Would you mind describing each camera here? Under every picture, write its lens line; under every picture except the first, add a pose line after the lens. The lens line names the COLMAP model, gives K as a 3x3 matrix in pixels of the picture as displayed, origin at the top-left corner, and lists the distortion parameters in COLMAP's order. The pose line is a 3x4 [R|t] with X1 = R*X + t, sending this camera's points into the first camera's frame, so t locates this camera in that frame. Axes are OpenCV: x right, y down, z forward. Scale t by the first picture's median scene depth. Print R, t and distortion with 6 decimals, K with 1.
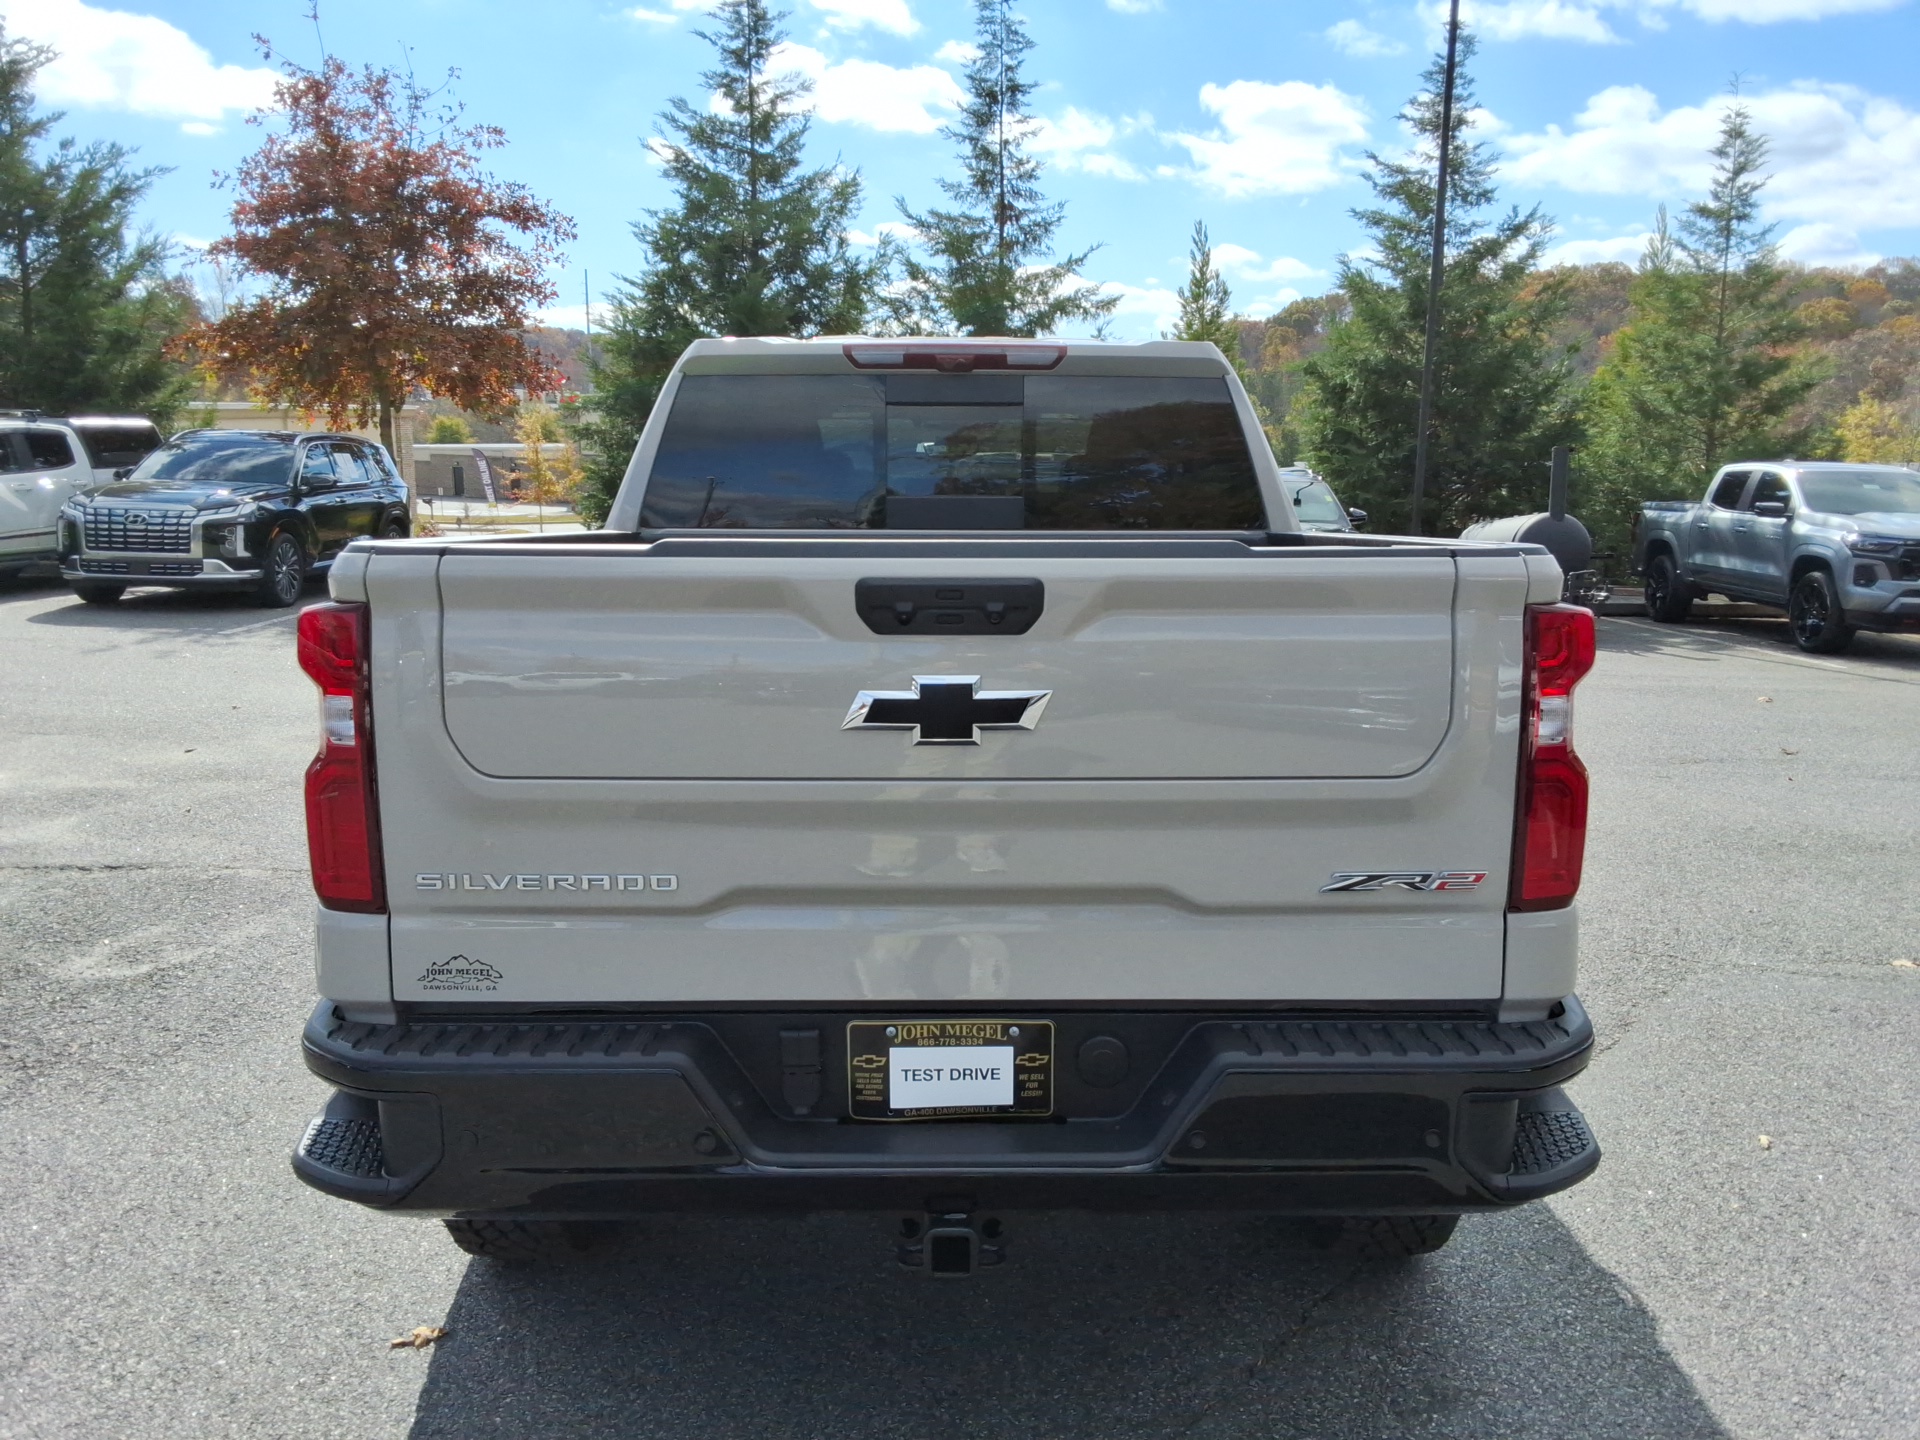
lens RADIAL K [[1537.9, 0, 985.9], [0, 1537.9, 700.4], [0, 0, 1]] dist [0.110612, -0.170129]
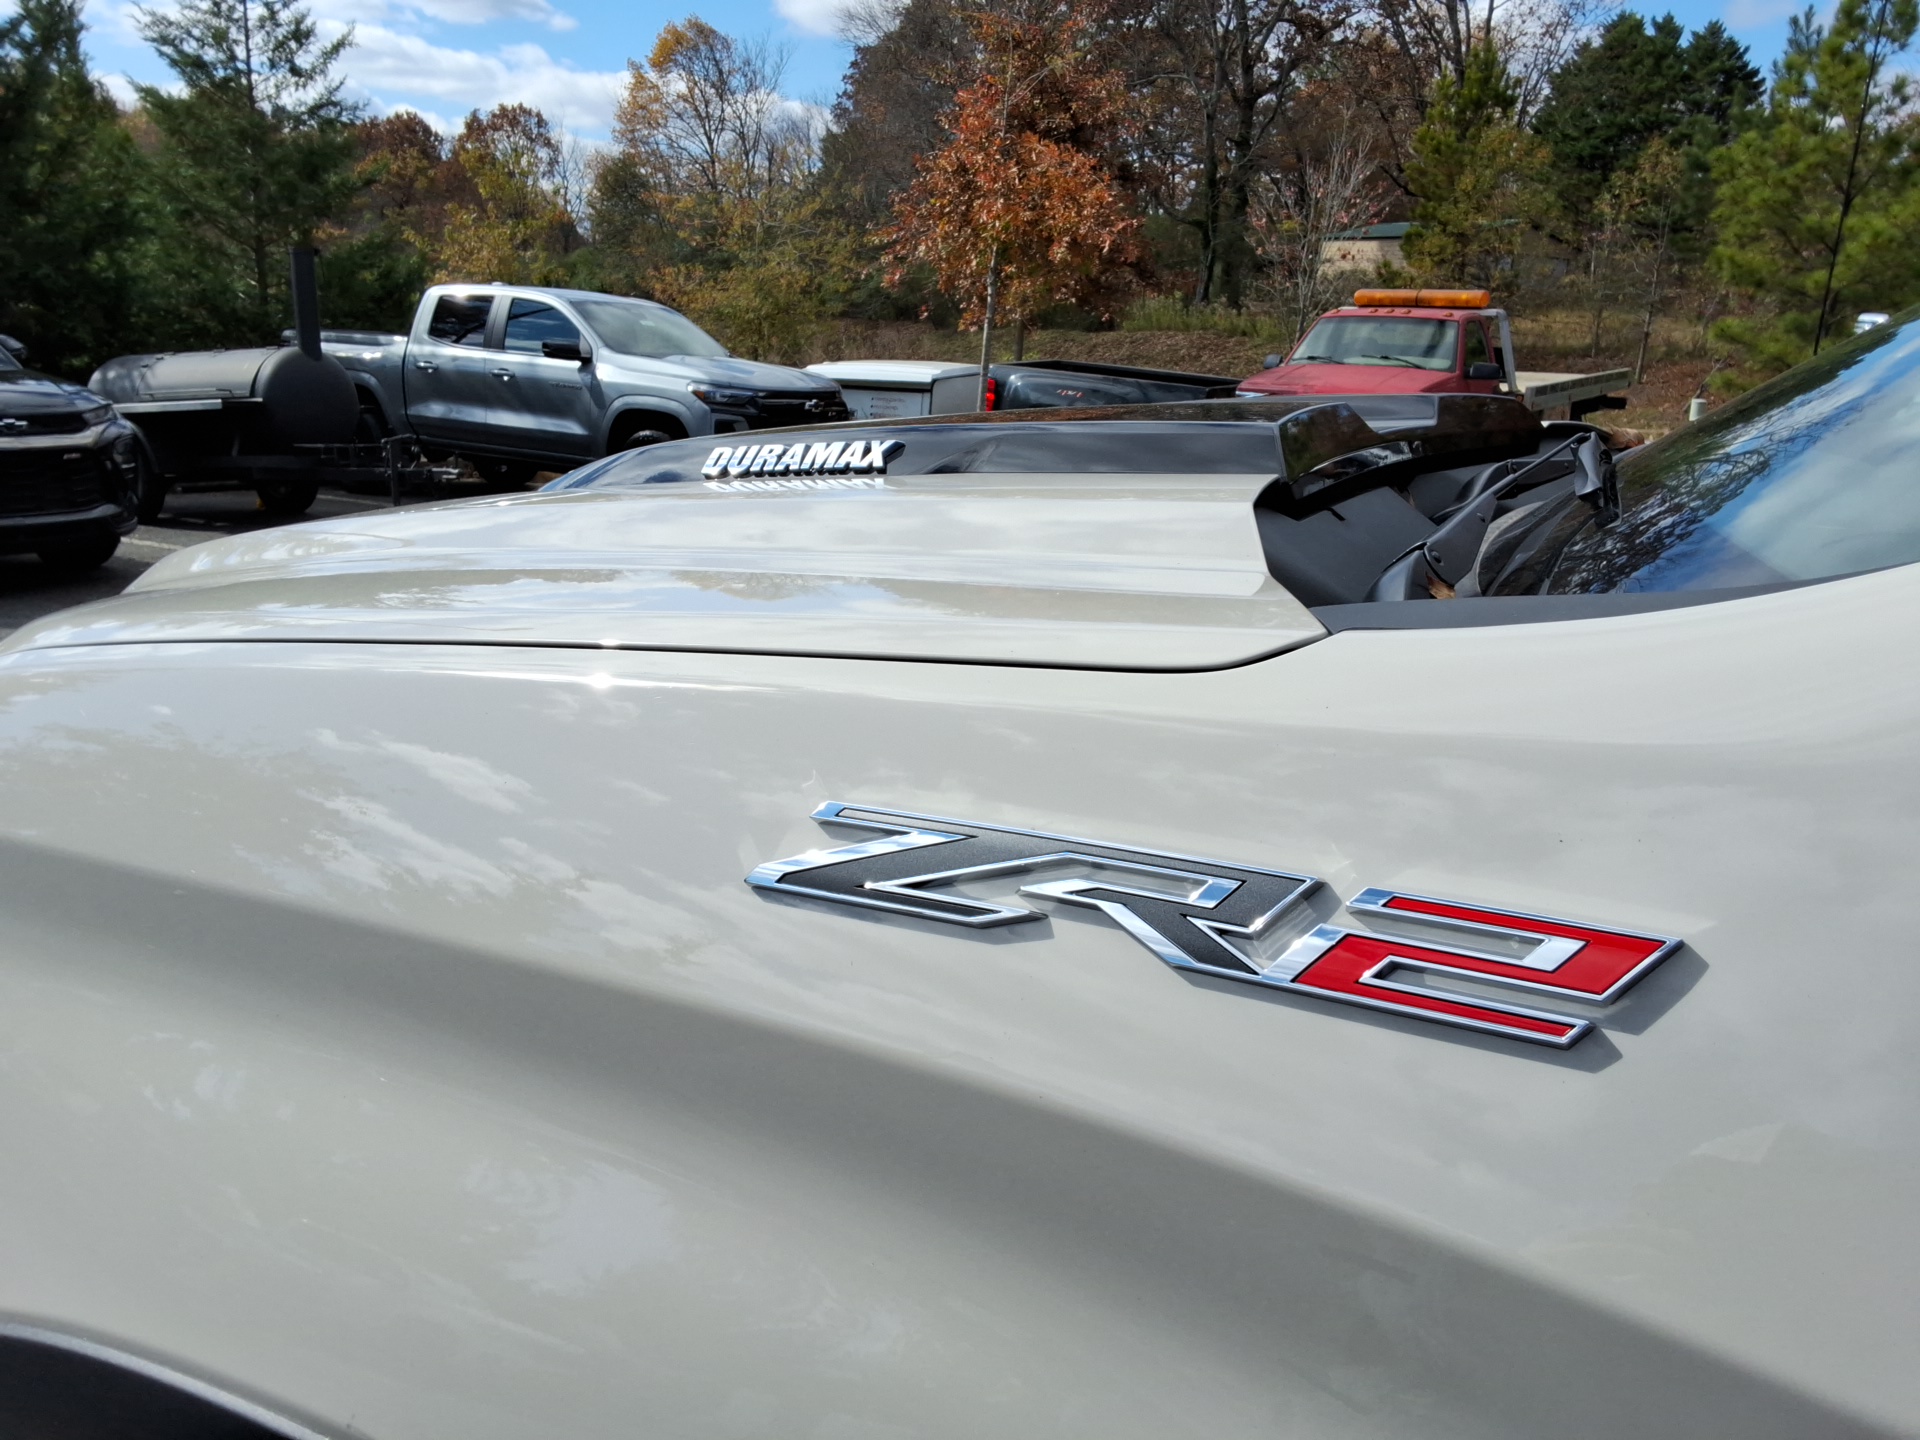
lens RADIAL K [[1537.9, 0, 975.6], [0, 1537.9, 715.6], [0, 0, 1]] dist [0.110612, -0.170129]
pose [[0.491810, -0.192995, 0.849044, -0.089164], [0.088220, 0.981152, 0.171922, -0.051605], [-0.866222, -0.009650, 0.499566, 0.382130]]
